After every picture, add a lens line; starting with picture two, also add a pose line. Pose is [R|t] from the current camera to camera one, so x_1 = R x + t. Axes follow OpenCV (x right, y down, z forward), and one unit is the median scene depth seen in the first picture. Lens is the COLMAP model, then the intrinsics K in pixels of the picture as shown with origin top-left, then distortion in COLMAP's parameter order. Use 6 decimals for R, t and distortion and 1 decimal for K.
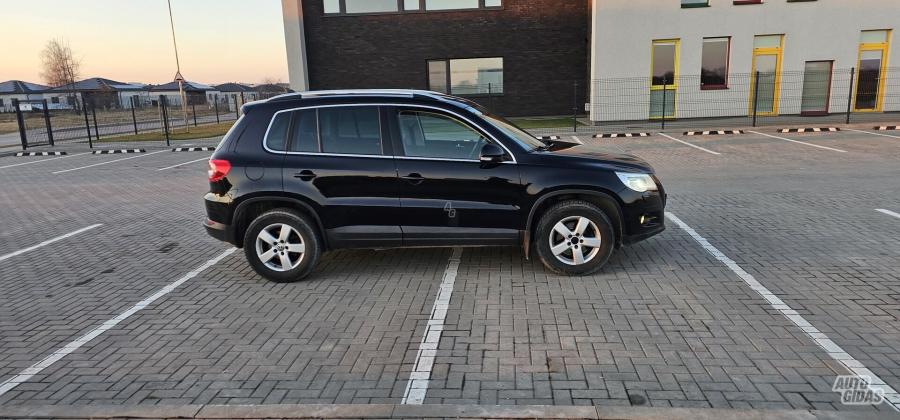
lens RADIAL K [[596.4, 0, 457.1], [0, 596.4, 211.0], [0, 0, 1]] dist [0.066302, -0.050285]
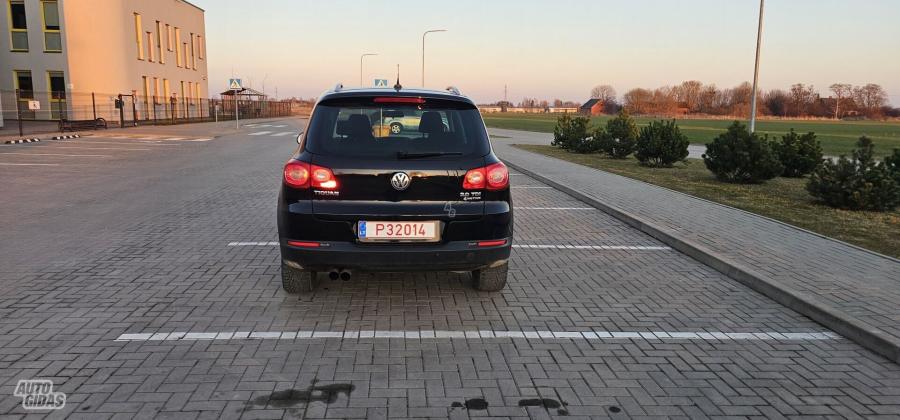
lens RADIAL K [[596.4, 0, 437.8], [0, 596.4, 197.9], [0, 0, 1]] dist [0.066302, -0.050285]
pose [[-0.151896, -0.117676, 0.981366, -1.191027], [0.185915, 0.971763, 0.145300, -0.171655], [-0.970754, 0.204521, -0.125729, 1.199591]]
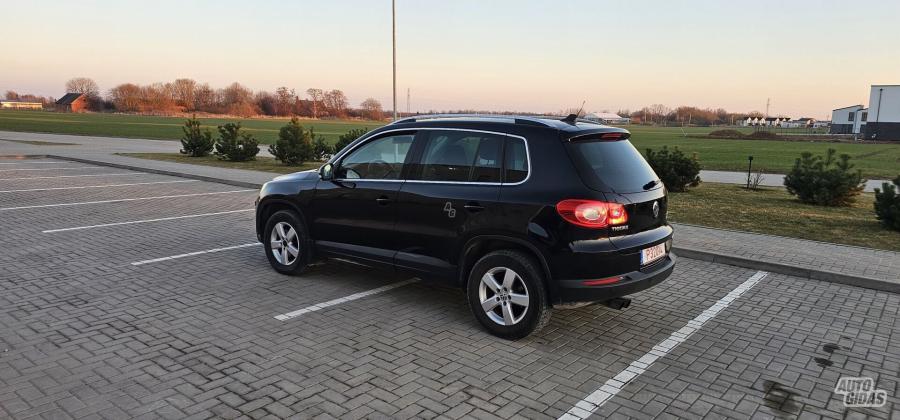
lens RADIAL K [[596.4, 0, 456.9], [0, 596.4, 201.6], [0, 0, 1]] dist [0.066302, -0.050285]
pose [[-0.828485, -0.066434, 0.556057, -0.683096], [0.114655, 0.951783, 0.284541, -0.378977], [-0.548149, 0.299493, -0.780921, 1.972153]]
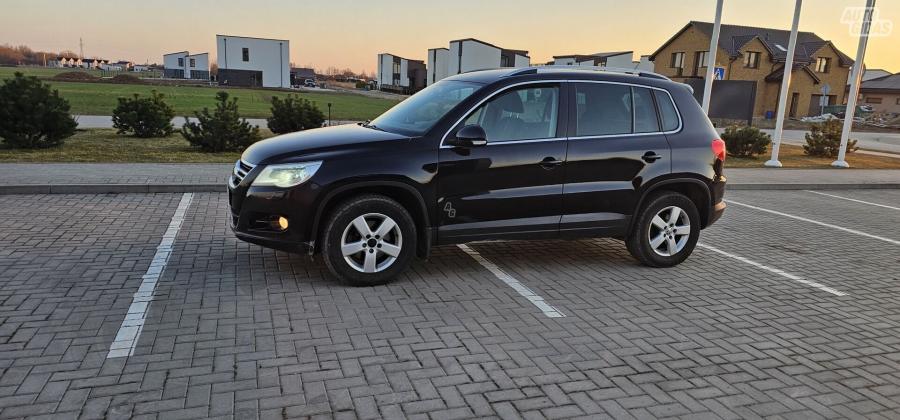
lens RADIAL K [[600.8, 0, 453.8], [0, 600.8, 217.2], [0, 0, 1]] dist [0.063224, -0.048199]
pose [[-0.913585, 0.072966, -0.400048, 0.428933], [-0.101486, 0.911730, 0.398057, -0.380414], [0.393780, 0.404258, -0.825538, 1.980557]]
